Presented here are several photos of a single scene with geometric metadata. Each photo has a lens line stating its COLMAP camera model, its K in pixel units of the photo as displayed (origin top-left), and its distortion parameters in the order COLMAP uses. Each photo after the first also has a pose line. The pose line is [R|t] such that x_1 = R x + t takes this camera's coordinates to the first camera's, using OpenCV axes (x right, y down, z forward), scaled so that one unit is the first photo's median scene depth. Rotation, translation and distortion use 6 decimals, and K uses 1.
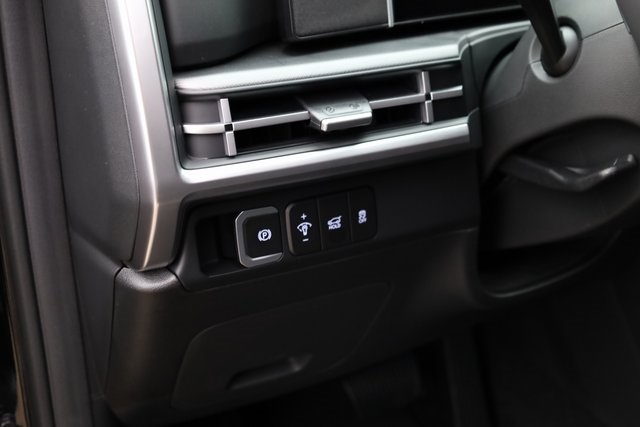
lens RADIAL K [[882.5, 0, 320.1], [0, 882.5, 211.5], [0, 0, 1]] dist [-0.065284, 0.000000]
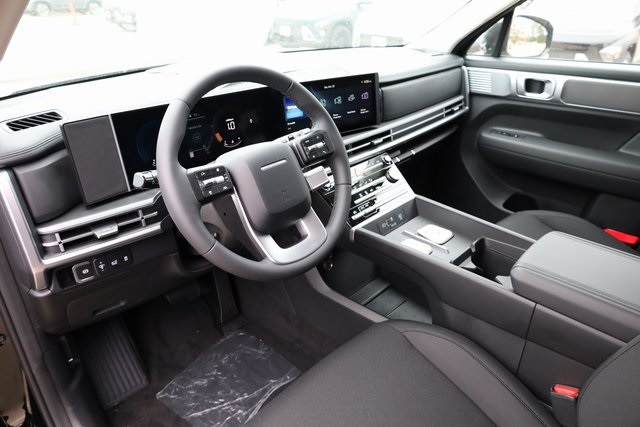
lens RADIAL K [[435.5, 0, 320.3], [0, 435.5, 214.7], [0, 0, 1]] dist [-0.008410, -0.004632]
pose [[0.976447, -0.071604, 0.203530, 0.412258], [0.049404, 0.992464, 0.112139, -0.279981], [-0.210025, -0.099443, 0.972626, -0.514983]]
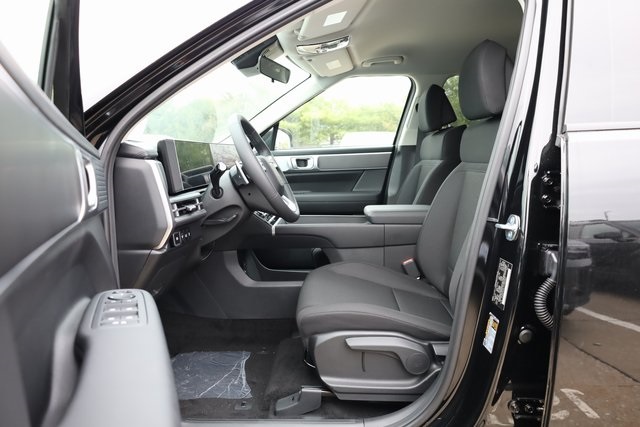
lens RADIAL K [[435.5, 0, 321.1], [0, 435.5, 213.6], [0, 0, 1]] dist [-0.008410, -0.004632]
pose [[0.576025, -0.090161, 0.812444, -1.339033], [0.287440, 0.952766, -0.098062, 0.313297], [-0.765228, 0.290015, 0.574733, -0.726625]]
